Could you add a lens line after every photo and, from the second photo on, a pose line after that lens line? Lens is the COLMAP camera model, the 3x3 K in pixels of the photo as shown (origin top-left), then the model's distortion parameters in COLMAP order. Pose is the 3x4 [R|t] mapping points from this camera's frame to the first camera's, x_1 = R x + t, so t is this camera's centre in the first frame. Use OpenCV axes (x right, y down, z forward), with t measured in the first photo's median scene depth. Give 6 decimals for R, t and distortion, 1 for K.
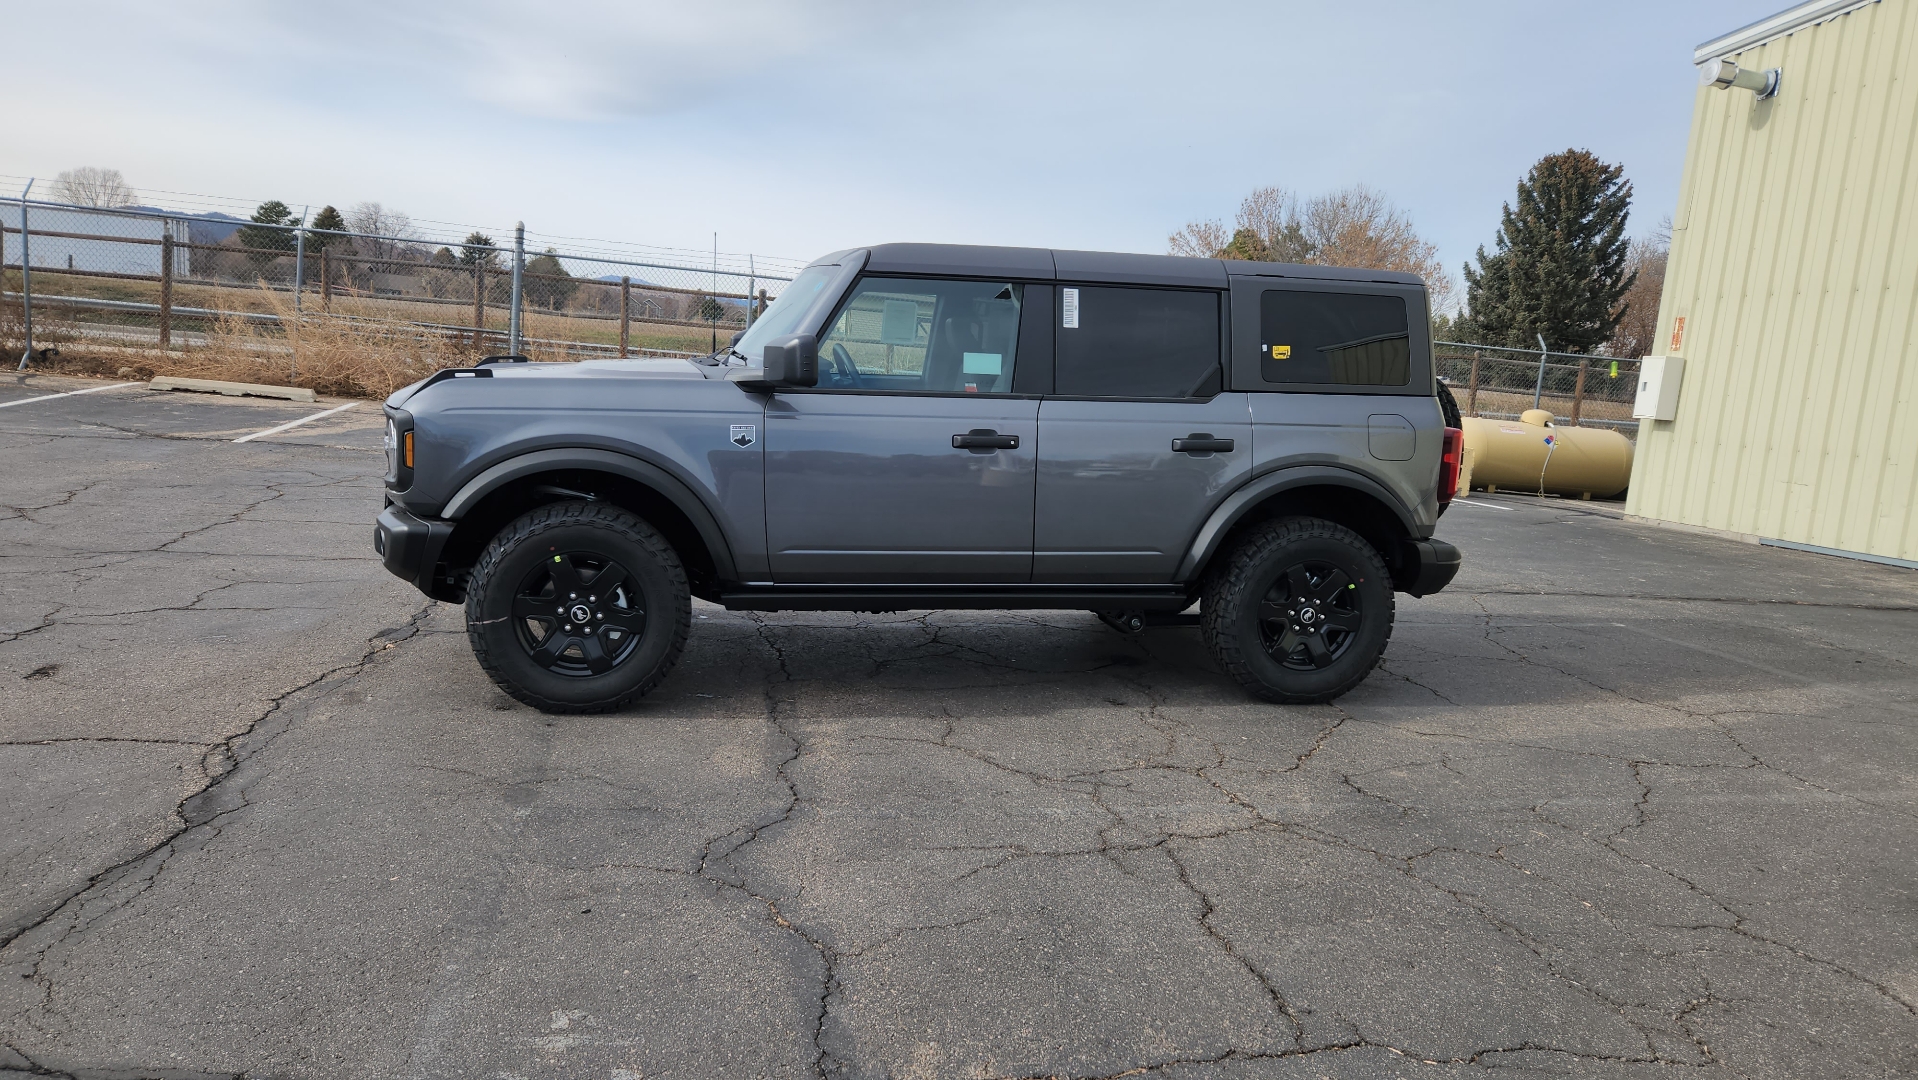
lens RADIAL K [[1276.5, 0, 927.1], [0, 1276.5, 551.4], [0, 0, 1]] dist [0.072109, -0.057395]
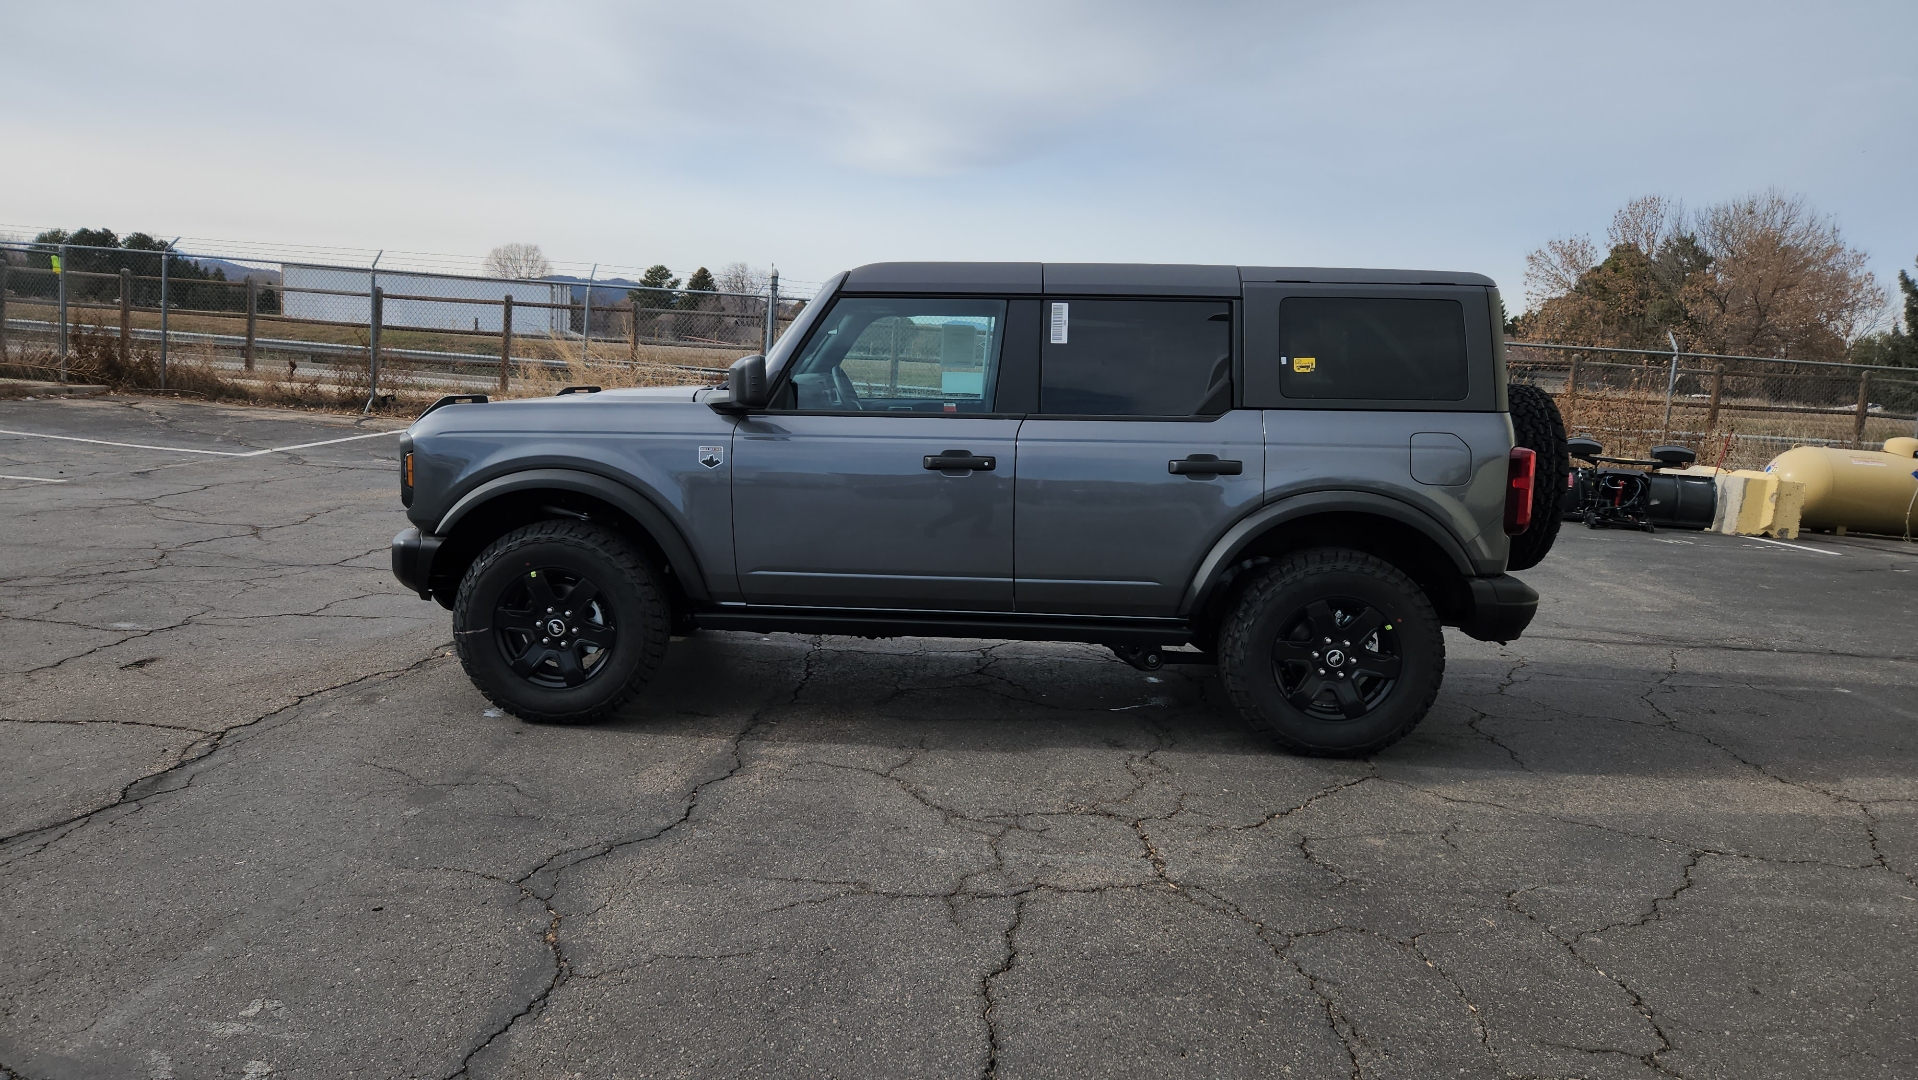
lens RADIAL K [[1276.5, 0, 918.8], [0, 1276.5, 542.1], [0, 0, 1]] dist [0.072109, -0.057395]
pose [[0.965143, 0.014411, -0.261326, 0.257557], [-0.024007, 0.999148, -0.033564, 0.006424], [0.260619, 0.038668, 0.964667, 0.063699]]
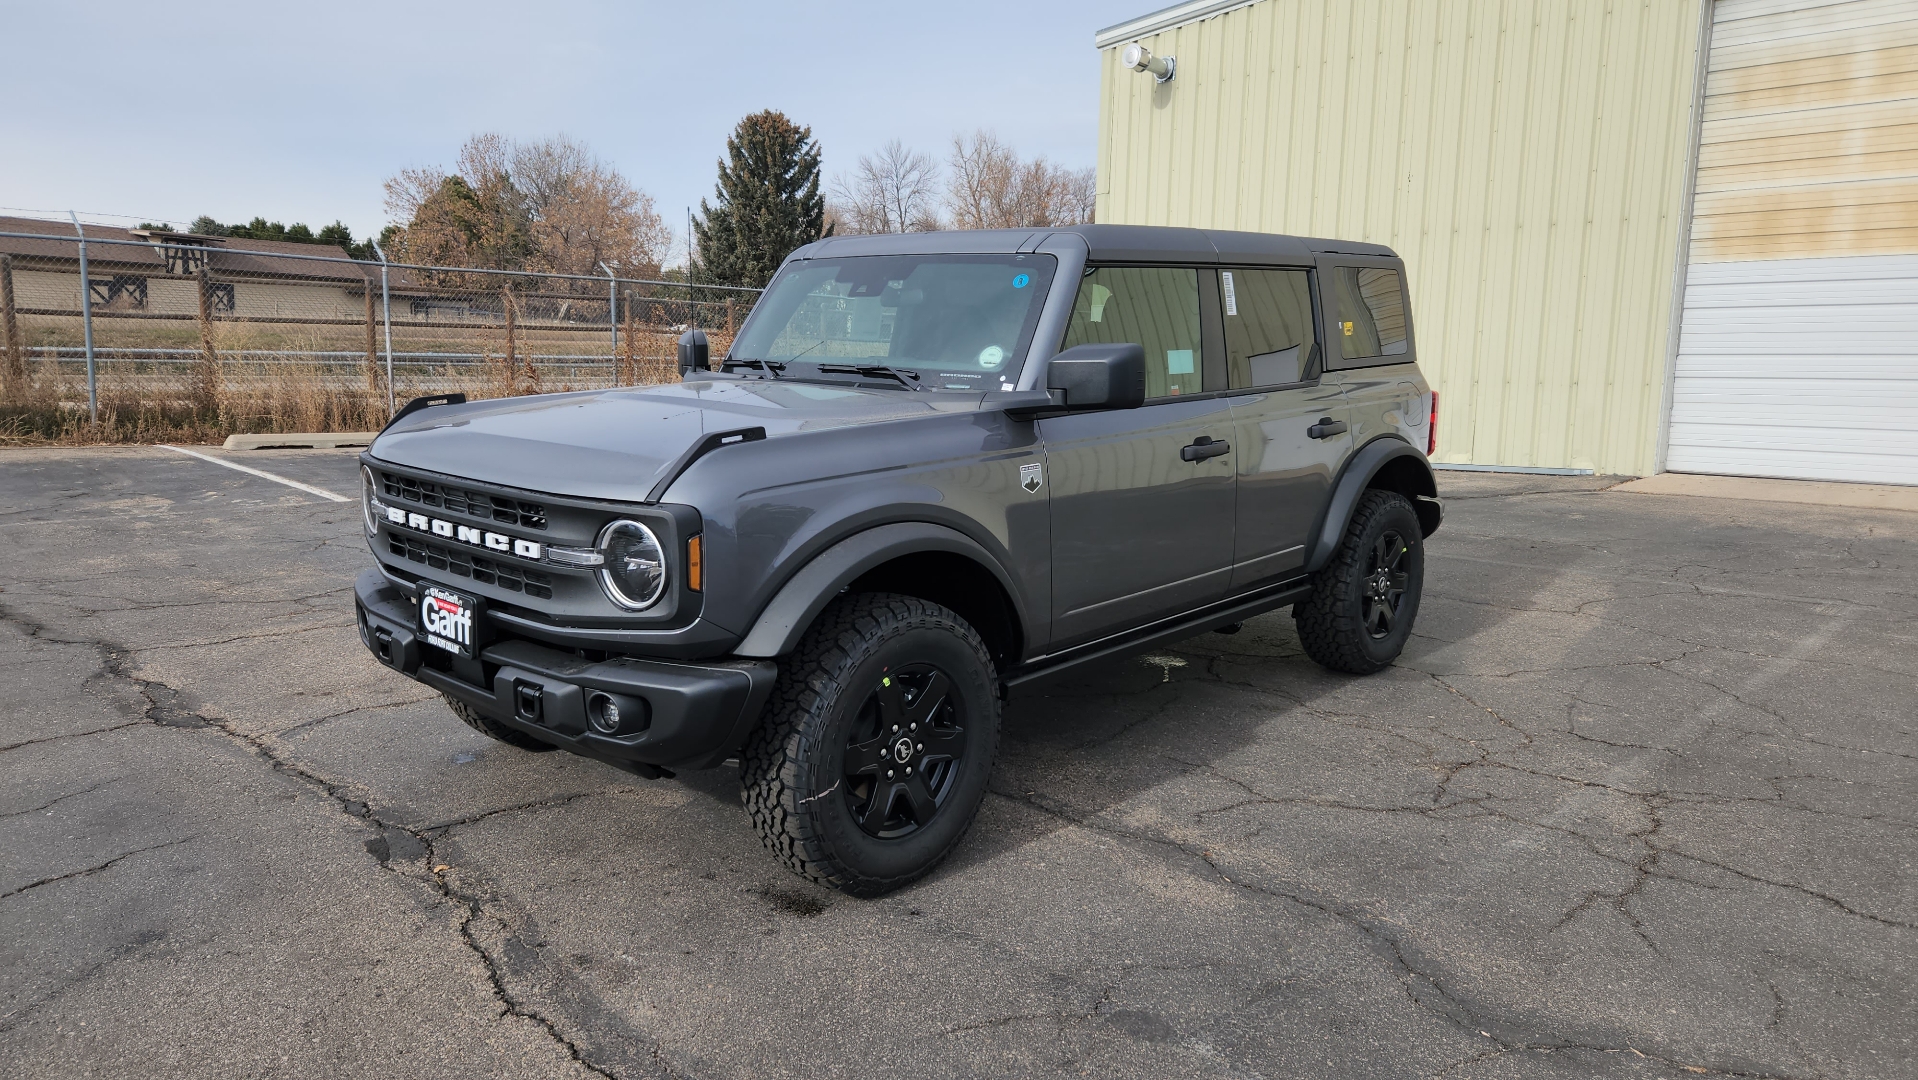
lens RADIAL K [[1276.5, 0, 934.1], [0, 1276.5, 550.8], [0, 0, 1]] dist [0.072109, -0.057395]
pose [[0.823319, -0.149738, 0.547470, -0.573982], [0.129595, 0.988687, 0.075521, -0.103875], [-0.552585, 0.008771, 0.833410, 0.353586]]
